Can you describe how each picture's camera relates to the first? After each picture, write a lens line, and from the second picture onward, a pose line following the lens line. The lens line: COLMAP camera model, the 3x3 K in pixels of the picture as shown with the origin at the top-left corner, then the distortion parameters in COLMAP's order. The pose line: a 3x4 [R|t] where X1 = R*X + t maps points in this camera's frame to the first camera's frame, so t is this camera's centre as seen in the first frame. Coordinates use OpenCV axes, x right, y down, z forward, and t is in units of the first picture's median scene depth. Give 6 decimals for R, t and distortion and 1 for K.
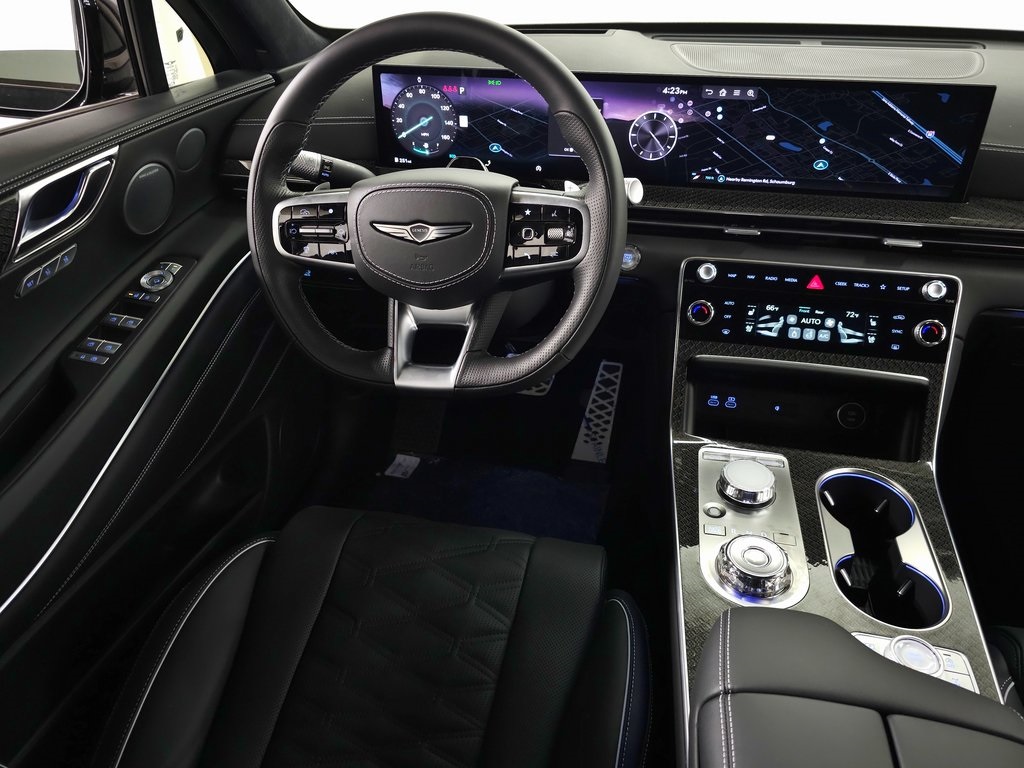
lens RADIAL K [[704.6, 0, 510.9], [0, 704.6, 382.5], [0, 0, 1]] dist [0.032306, -0.044002]
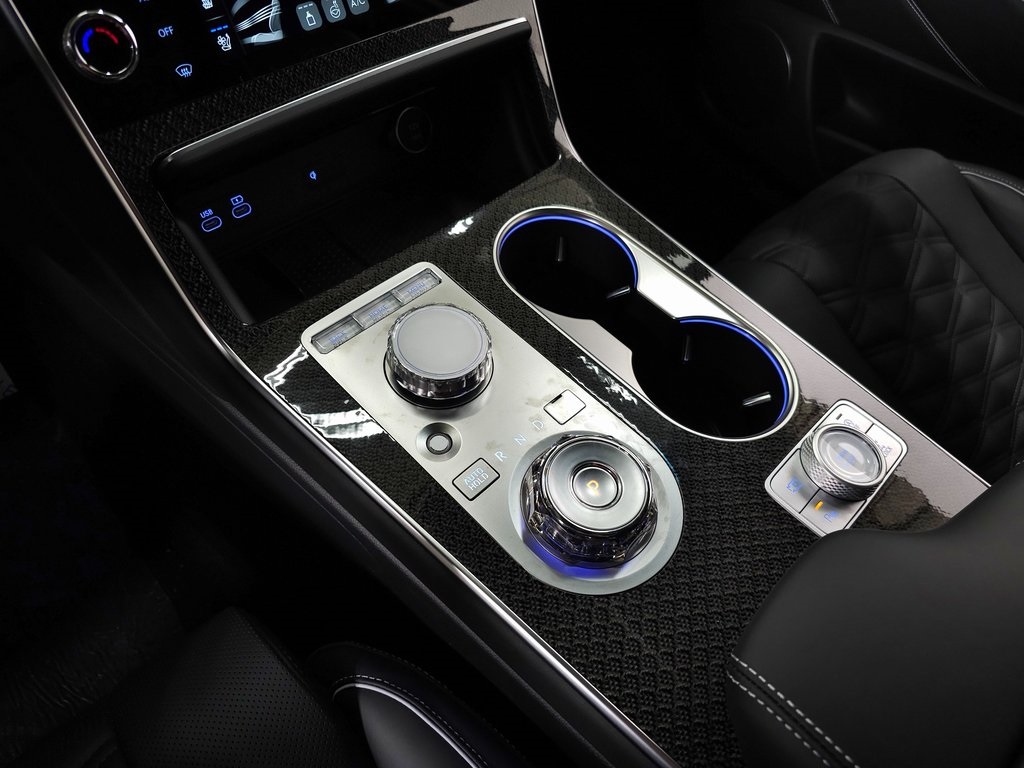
lens RADIAL K [[704.6, 0, 517.4], [0, 704.6, 387.6], [0, 0, 1]] dist [0.032306, -0.044002]
pose [[0.525655, -0.640651, 0.559690, 0.053691], [0.346820, 0.762149, 0.546667, -0.089954], [-0.776790, -0.093246, 0.622818, 0.570526]]
